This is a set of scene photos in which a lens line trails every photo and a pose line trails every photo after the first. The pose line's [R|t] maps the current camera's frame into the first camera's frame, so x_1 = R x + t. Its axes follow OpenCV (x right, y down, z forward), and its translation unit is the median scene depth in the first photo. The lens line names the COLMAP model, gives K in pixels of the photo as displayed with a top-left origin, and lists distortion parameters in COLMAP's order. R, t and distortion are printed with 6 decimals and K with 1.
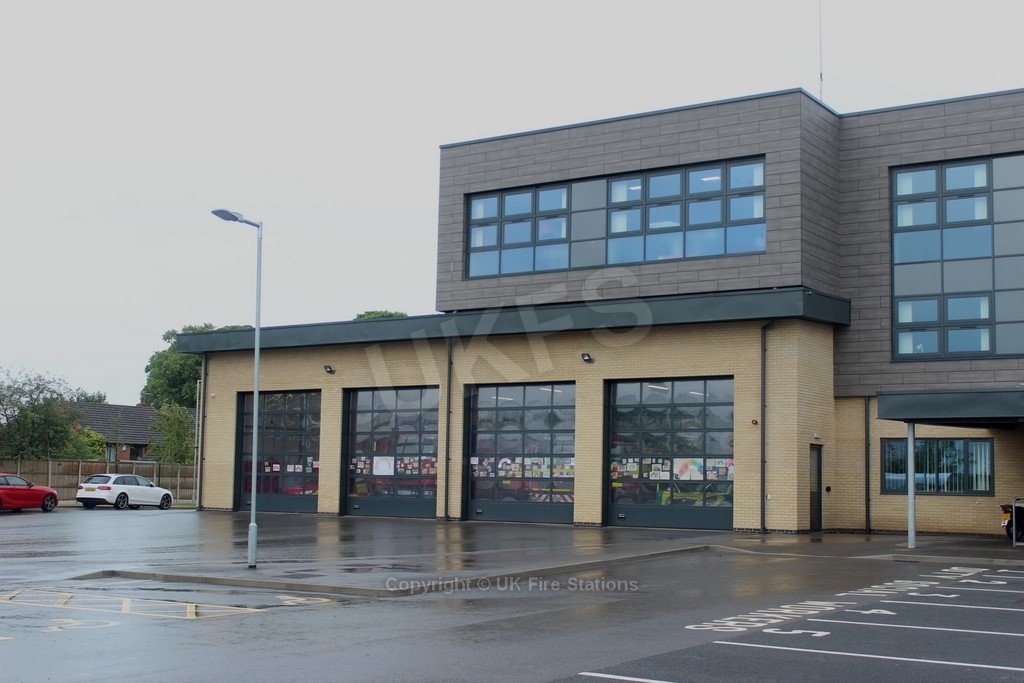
lens RADIAL K [[1299.3, 0, 512.0], [0, 1299.3, 341.5], [0, 0, 1]] dist [-0.064615, 0.099422]
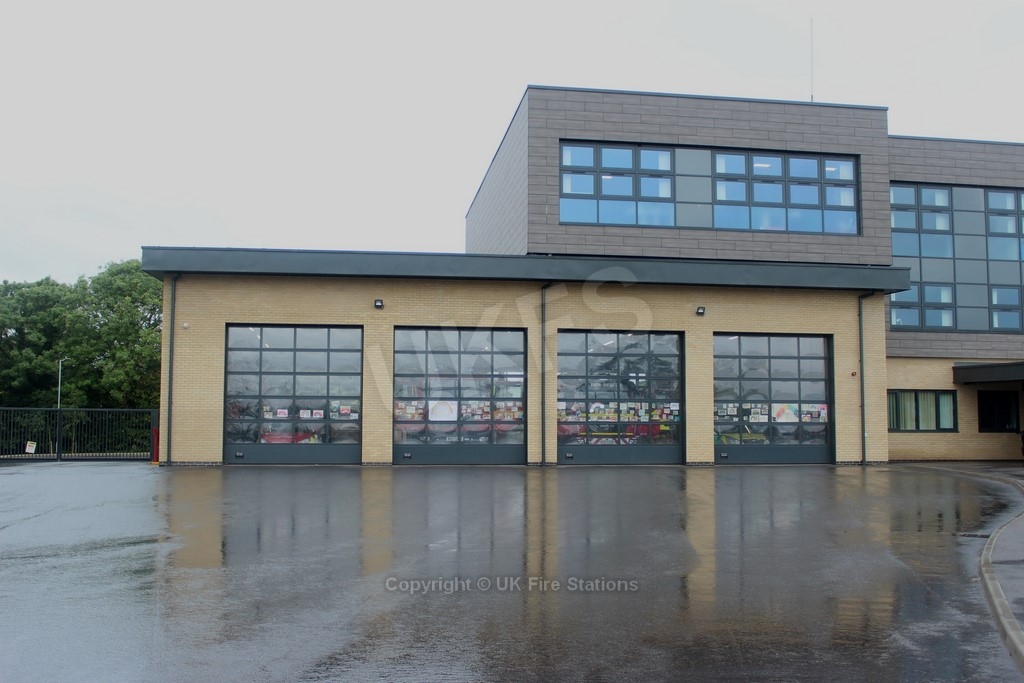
lens RADIAL K [[1048.4, 0, 514.4], [0, 1048.4, 352.5], [0, 0, 1]] dist [-0.121224, 0.147815]
pose [[0.734814, 0.040028, 0.677087, -0.647066], [-0.062446, 0.998010, 0.008769, 0.049170], [-0.675388, -0.048725, 0.735851, 0.460404]]
